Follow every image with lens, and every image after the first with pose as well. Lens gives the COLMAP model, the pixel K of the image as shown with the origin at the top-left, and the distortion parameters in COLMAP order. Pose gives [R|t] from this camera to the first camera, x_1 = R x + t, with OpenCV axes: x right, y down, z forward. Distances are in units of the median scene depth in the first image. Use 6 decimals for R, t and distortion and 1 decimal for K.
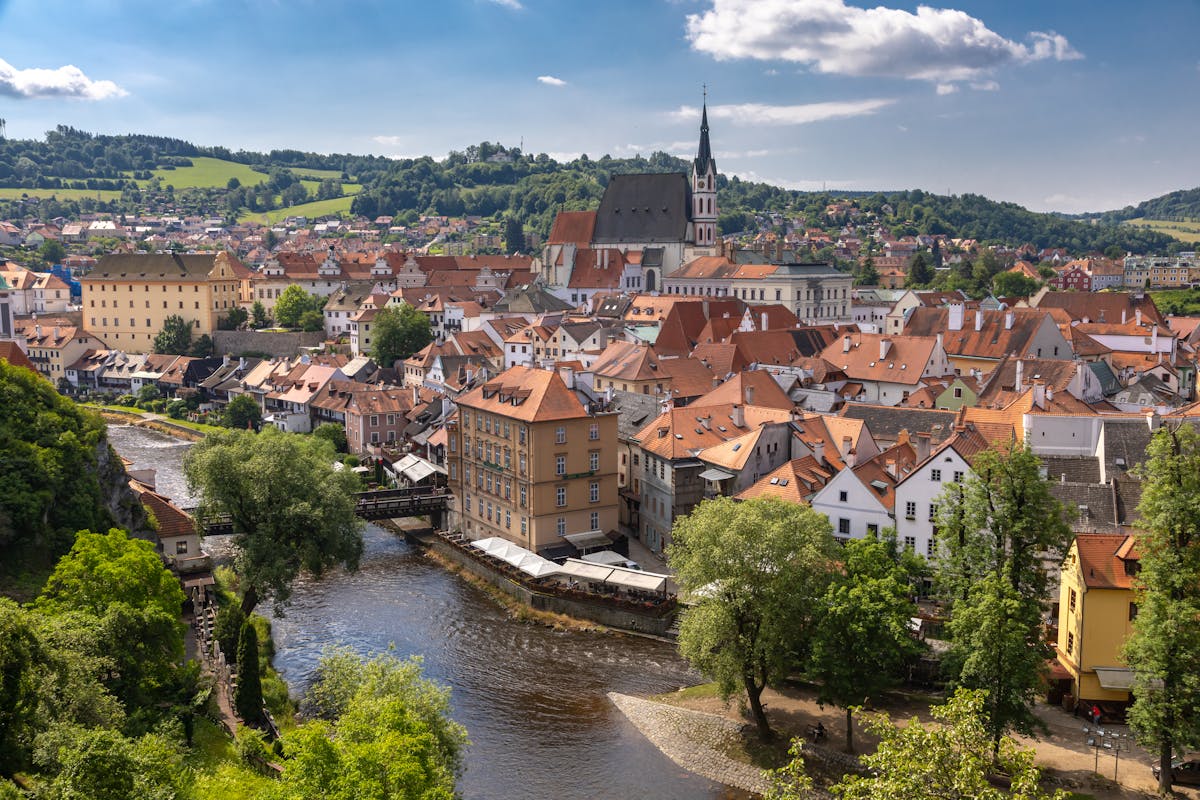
lens RADIAL K [[1104.2, 0, 607.7], [0, 1104.2, 400.3], [0, 0, 1]] dist [0.020519, 0.000000]
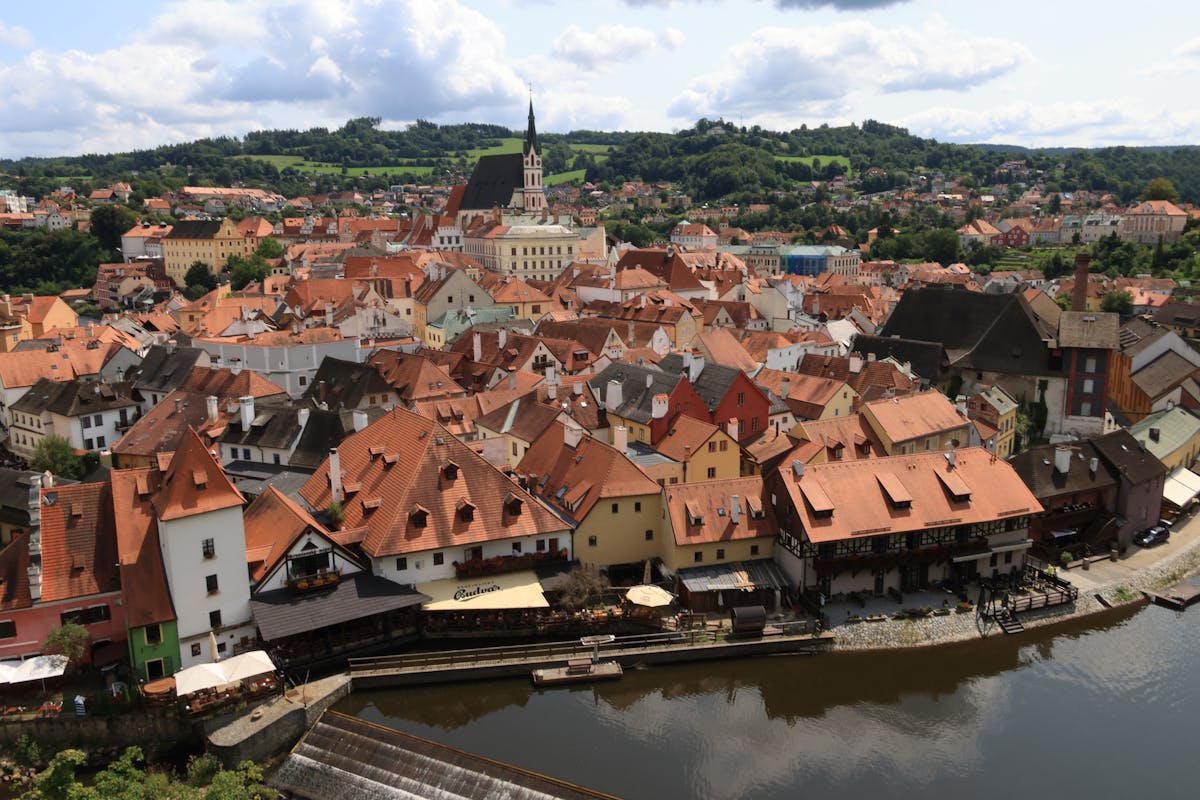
lens RADIAL K [[908.2, 0, 609.7], [0, 908.2, 399.1], [0, 0, 1]] dist [0.004372, -0.014261]
pose [[0.943624, 0.058767, -0.325761, 0.533170], [-0.034522, 0.996220, 0.079717, -0.010271], [0.329215, -0.063977, 0.942085, 0.026757]]
